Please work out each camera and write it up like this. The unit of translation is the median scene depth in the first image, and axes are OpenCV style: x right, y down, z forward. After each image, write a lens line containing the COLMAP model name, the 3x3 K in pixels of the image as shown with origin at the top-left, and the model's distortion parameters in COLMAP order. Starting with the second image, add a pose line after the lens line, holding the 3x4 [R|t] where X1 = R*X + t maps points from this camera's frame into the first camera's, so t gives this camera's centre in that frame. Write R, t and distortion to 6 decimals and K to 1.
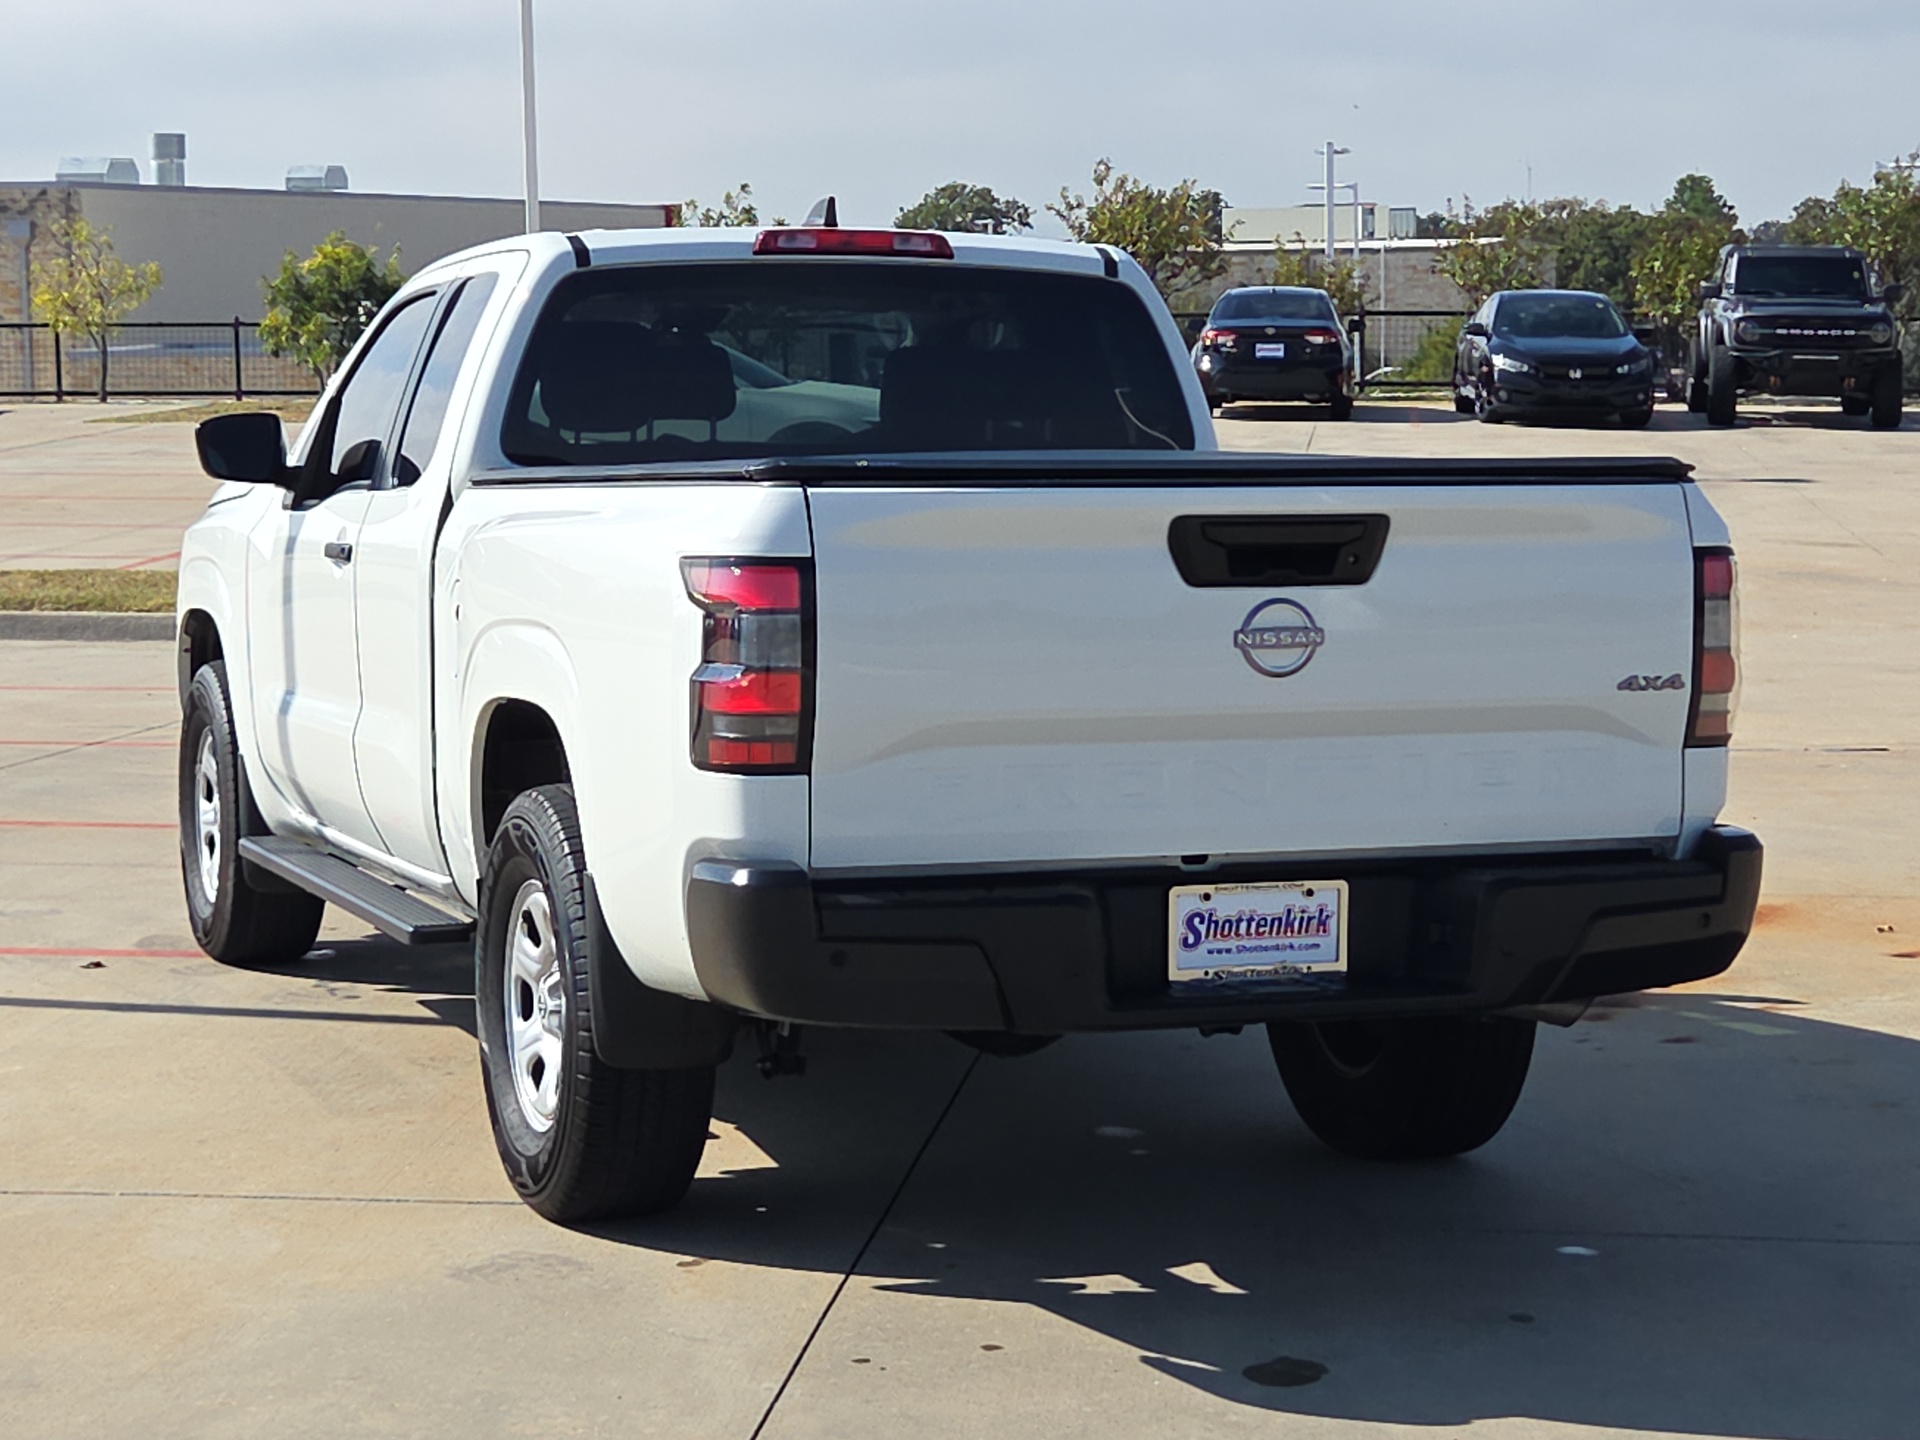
lens RADIAL K [[3997.7, 0, 960.0], [0, 3997.7, 720.0], [0, 0, 1]] dist [0.191446, -0.827759]
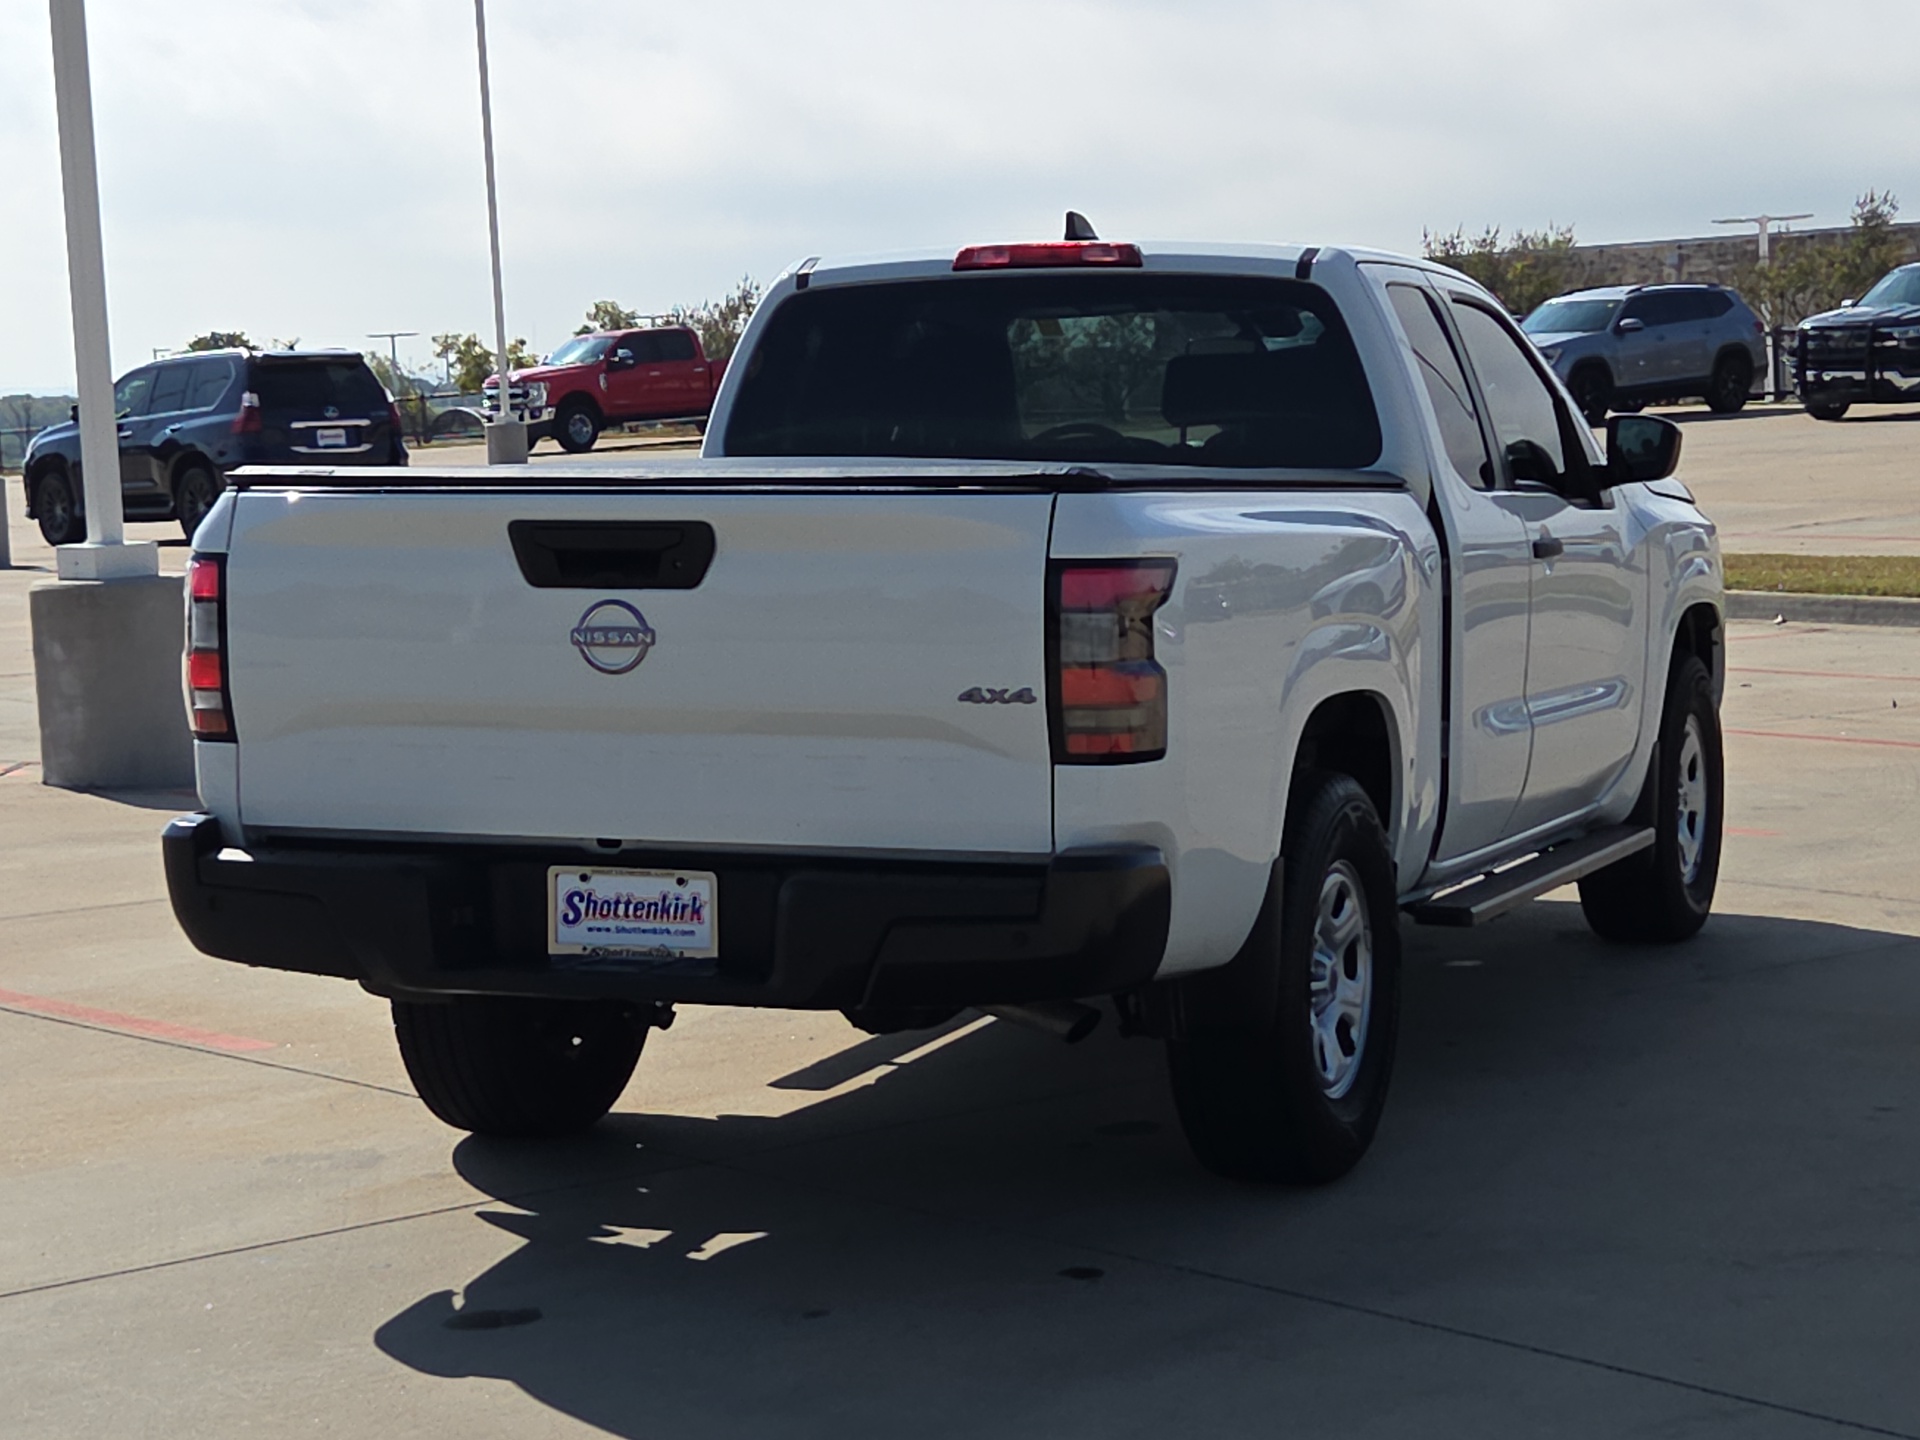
lens RADIAL K [[3997.7, 0, 960.0], [0, 3997.7, 720.0], [0, 0, 1]] dist [0.191446, -0.827759]
pose [[0.741072, 0.043065, -0.670043, 0.841755], [-0.040443, 0.998992, 0.019477, -0.022518], [0.670207, 0.012665, 0.742067, 0.269568]]
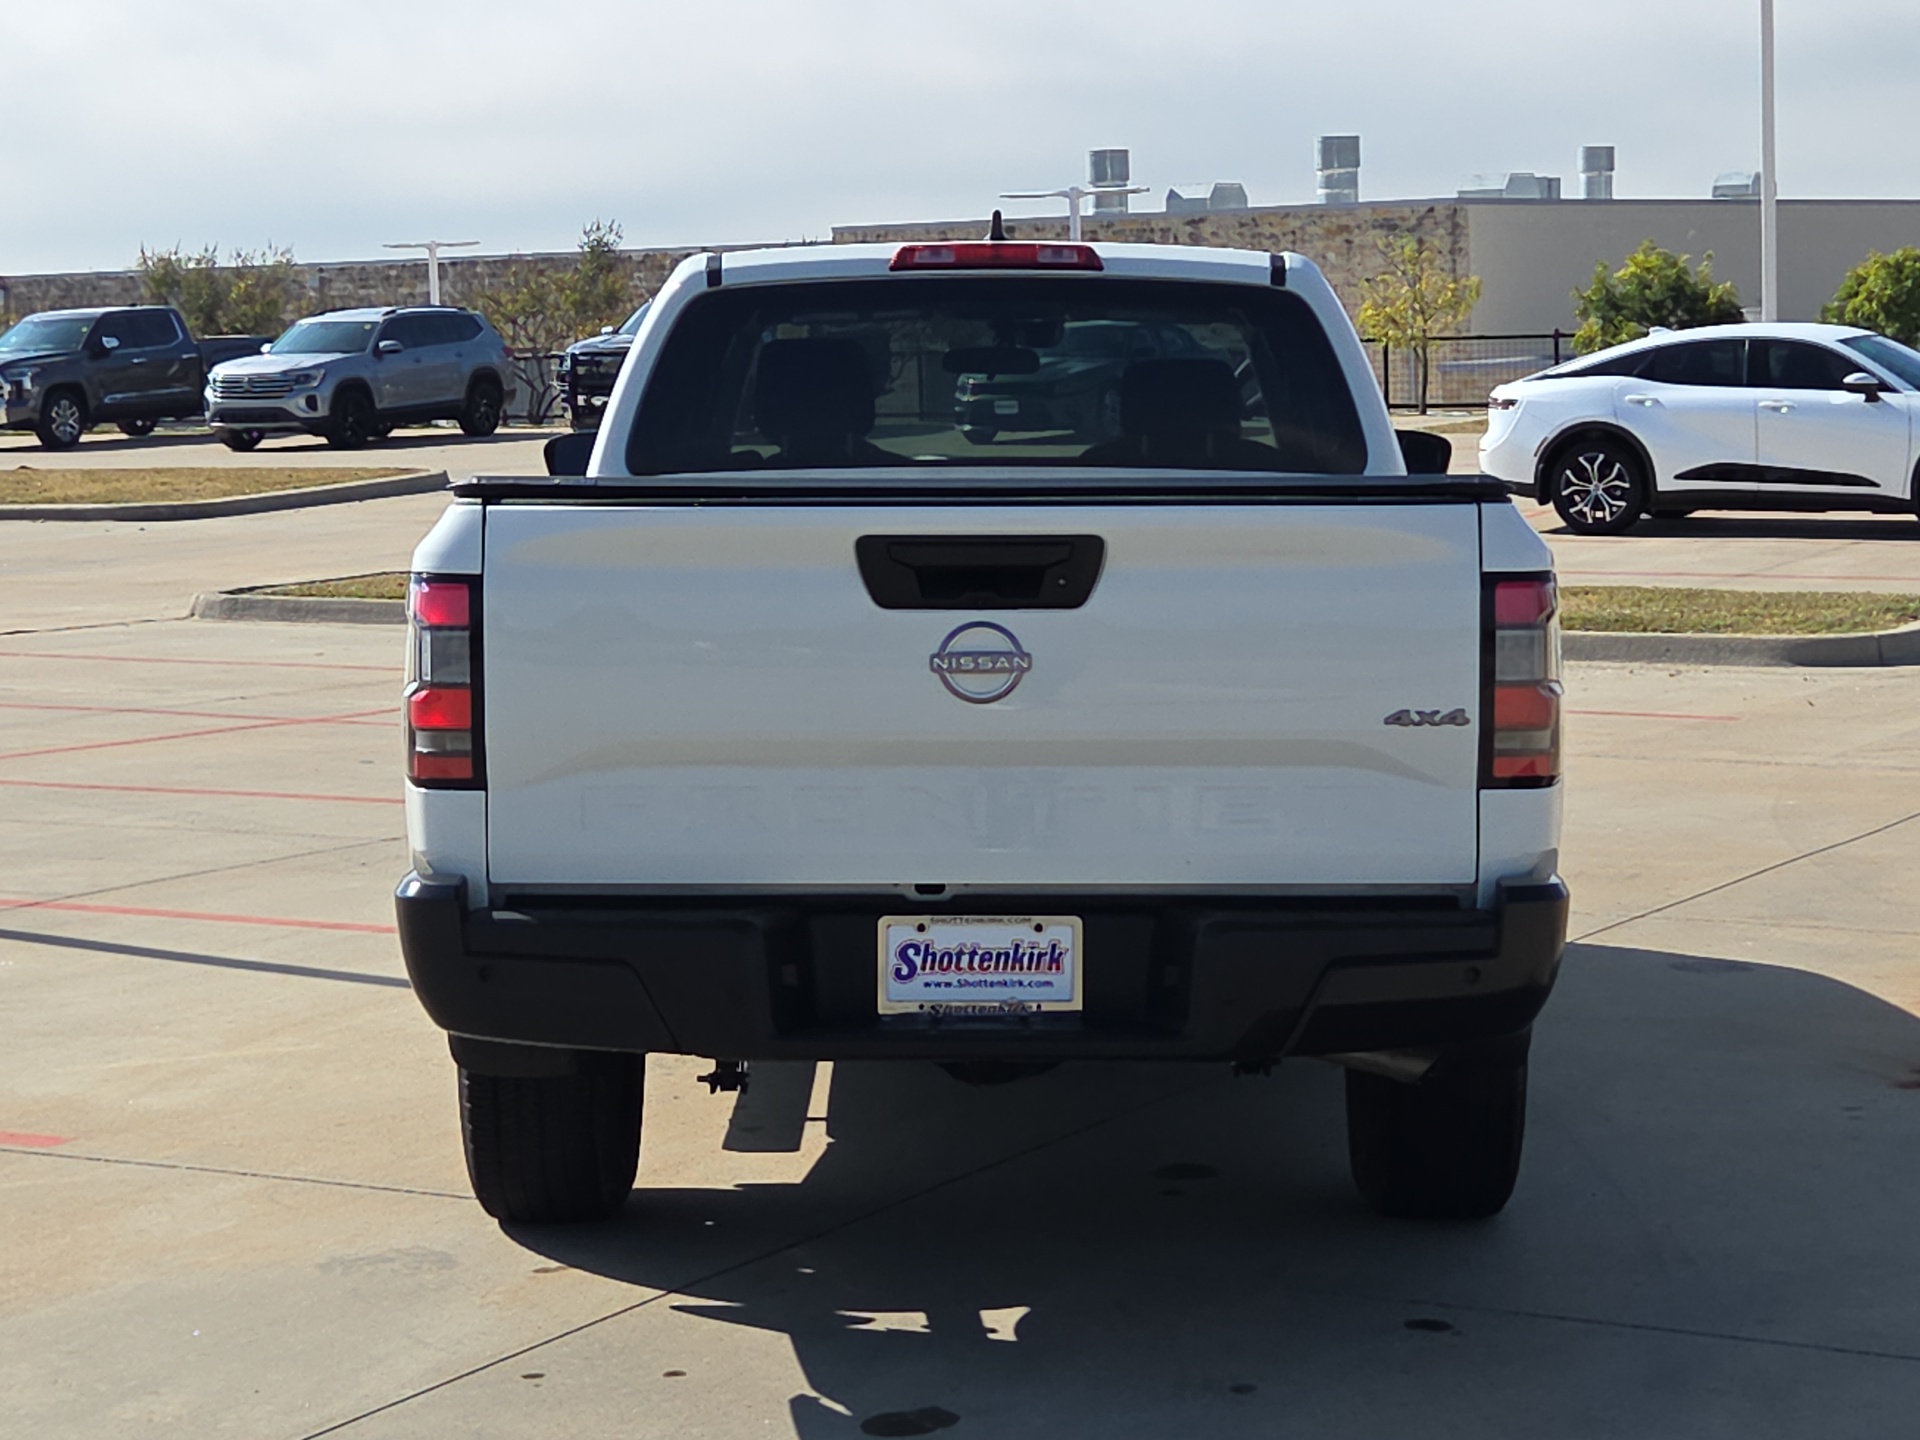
lens RADIAL K [[3997.7, 0, 960.0], [0, 3997.7, 720.0], [0, 0, 1]] dist [0.191446, -0.827759]
pose [[0.930087, 0.022067, -0.366675, 0.420443], [-0.022887, 0.999736, 0.002114, -0.008419], [0.366625, 0.006426, 0.930347, 0.098682]]
